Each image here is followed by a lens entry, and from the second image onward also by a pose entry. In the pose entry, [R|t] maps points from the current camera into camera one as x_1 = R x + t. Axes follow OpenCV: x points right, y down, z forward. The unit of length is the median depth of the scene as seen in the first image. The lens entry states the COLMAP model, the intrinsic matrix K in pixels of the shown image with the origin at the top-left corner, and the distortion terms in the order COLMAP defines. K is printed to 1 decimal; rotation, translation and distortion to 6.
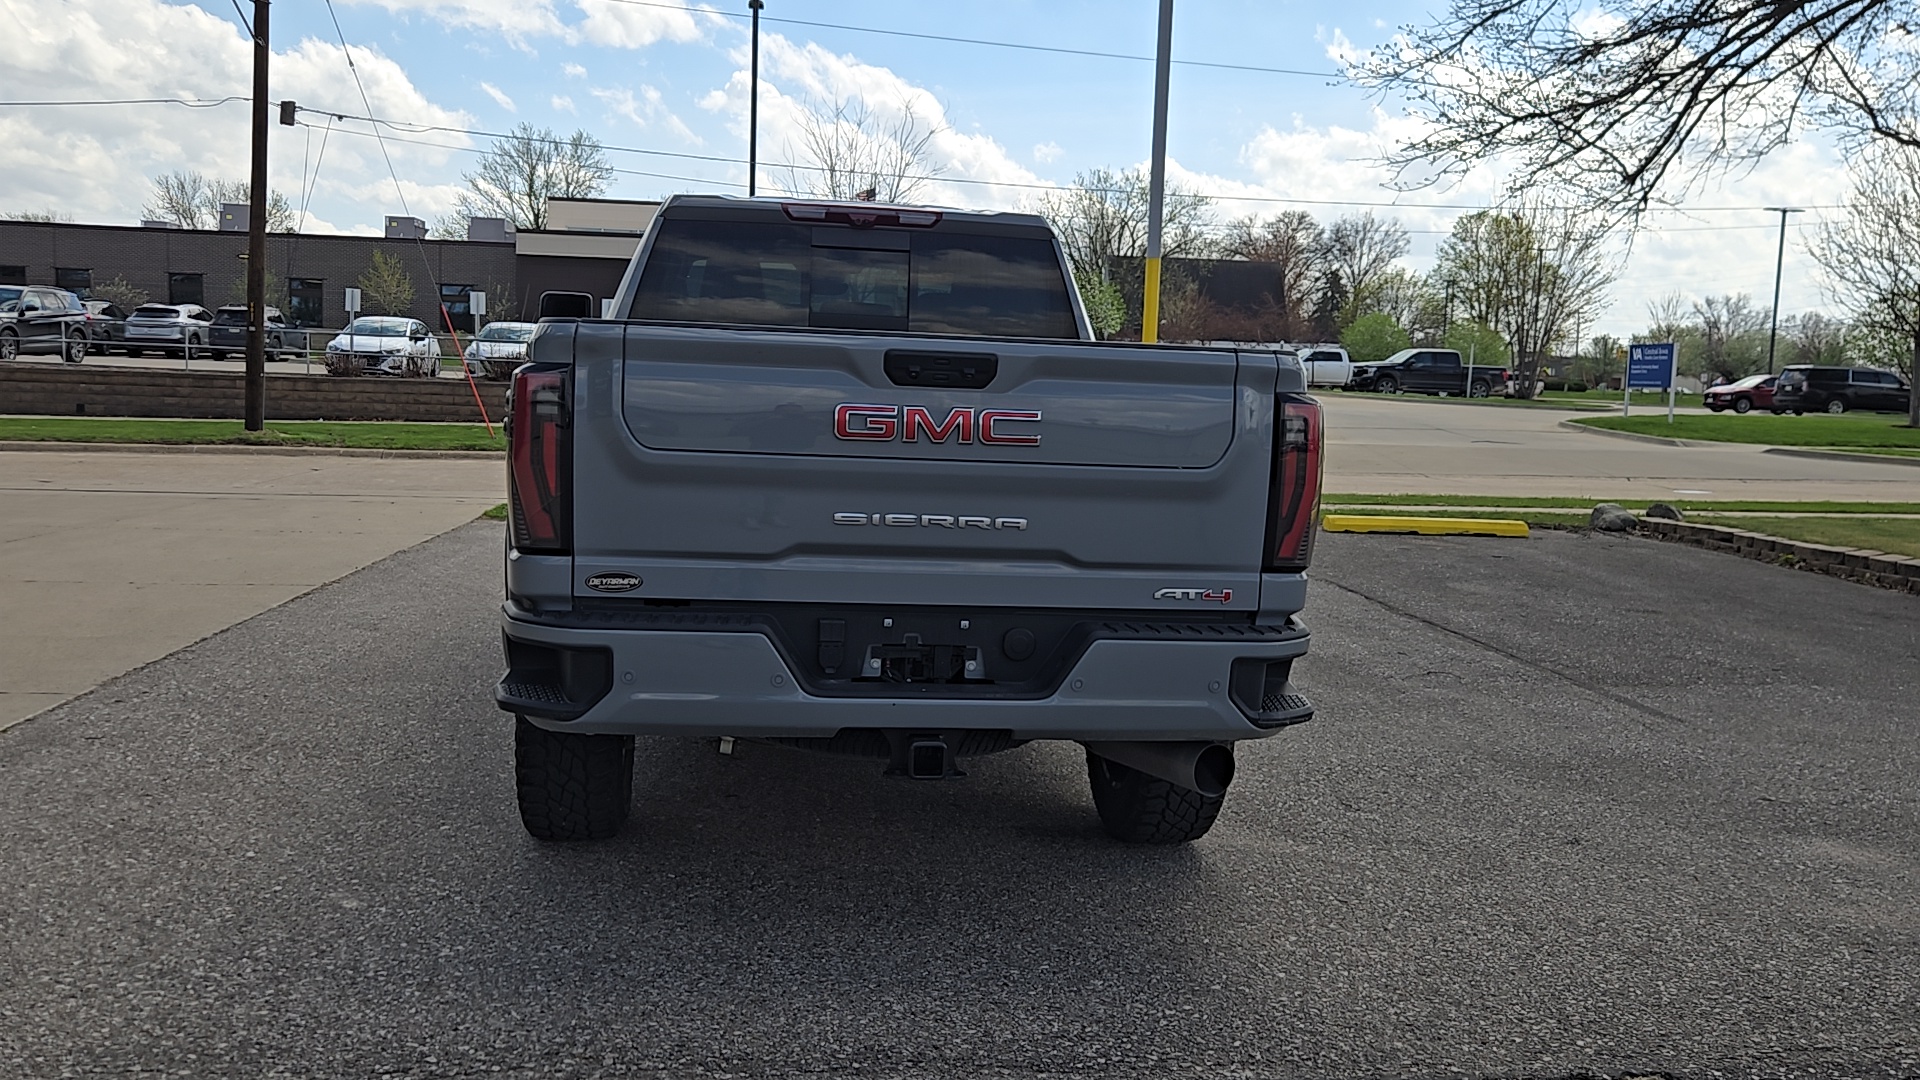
lens RADIAL K [[1614.8, 0, 954.0], [0, 1614.8, 539.8], [0, 0, 1]] dist [0.013912, -0.002446]
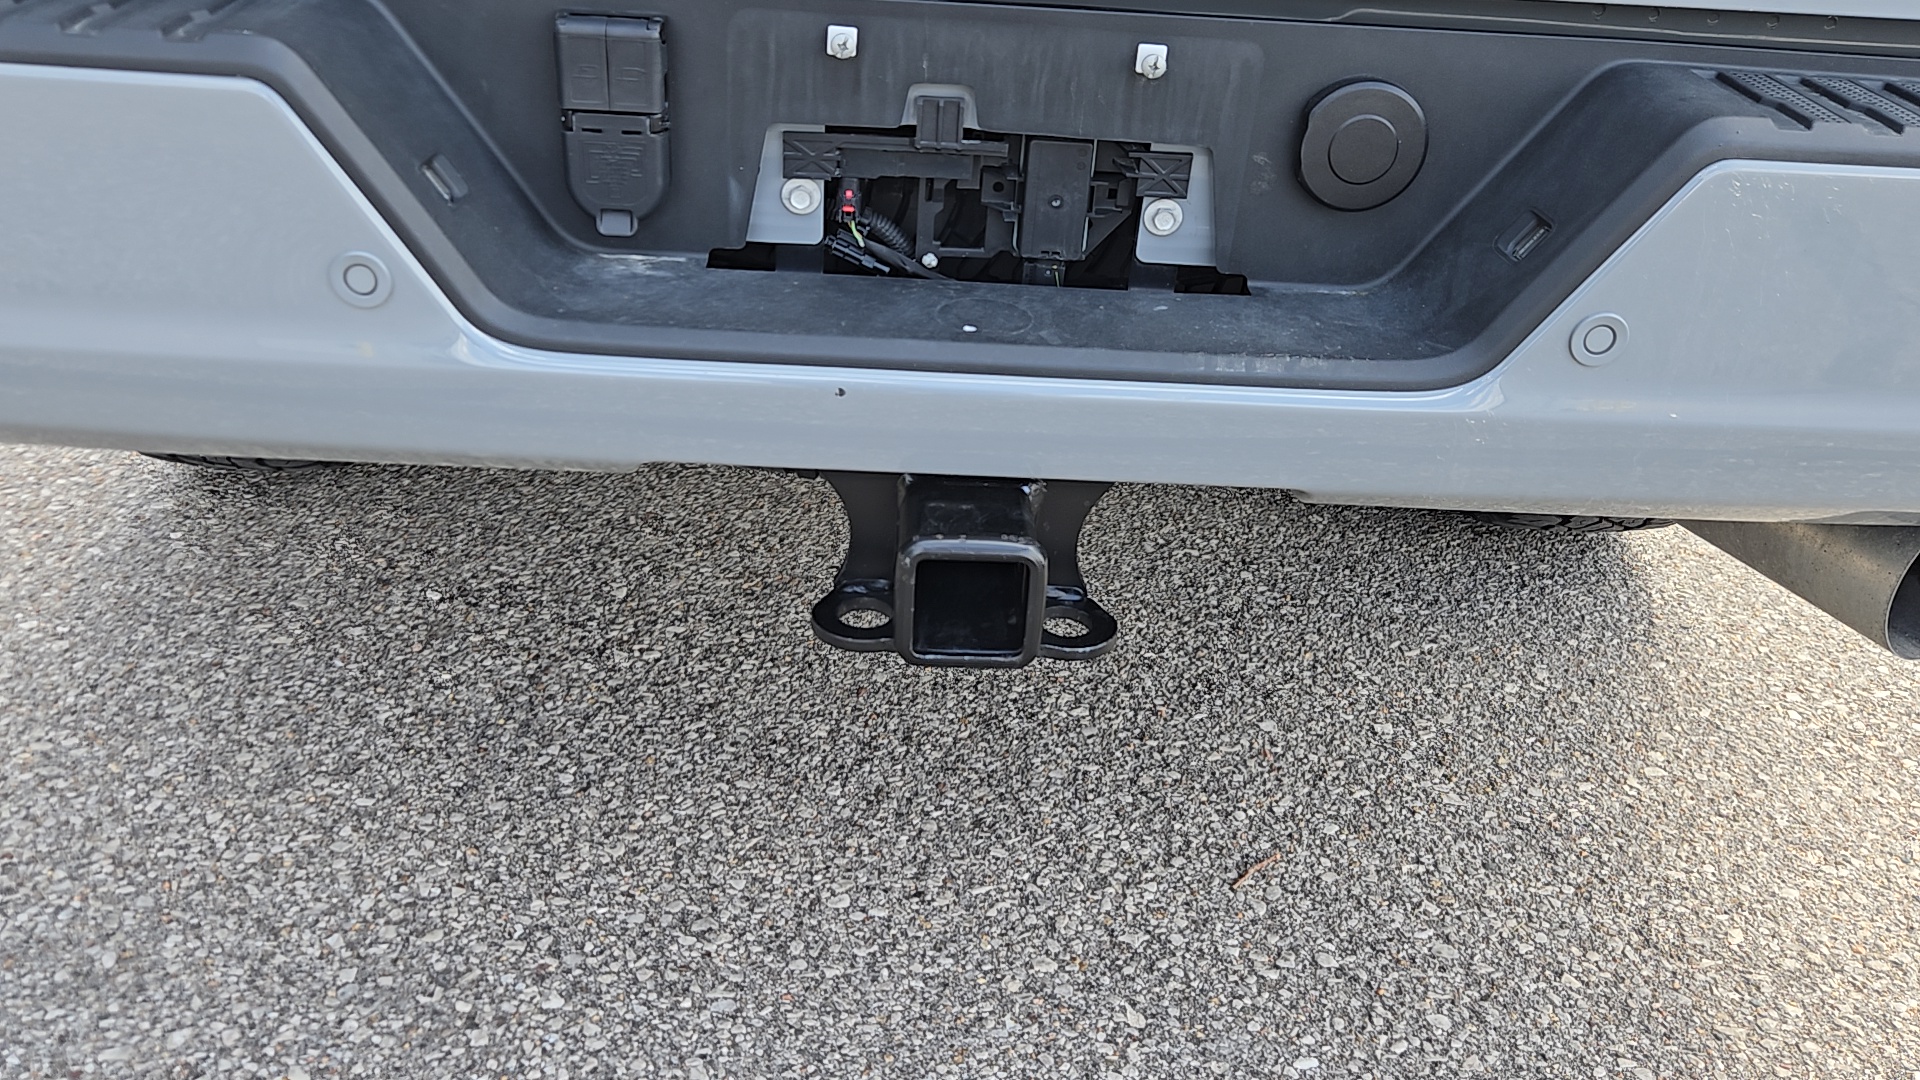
lens RADIAL K [[1614.8, 0, 954.0], [0, 1614.8, 539.8], [0, 0, 1]] dist [0.013912, -0.002446]
pose [[0.993161, 0.070500, -0.093062, 0.004504], [-0.029185, 0.921708, 0.386785, 0.024191], [0.113044, -0.381424, 0.917462, 0.700106]]
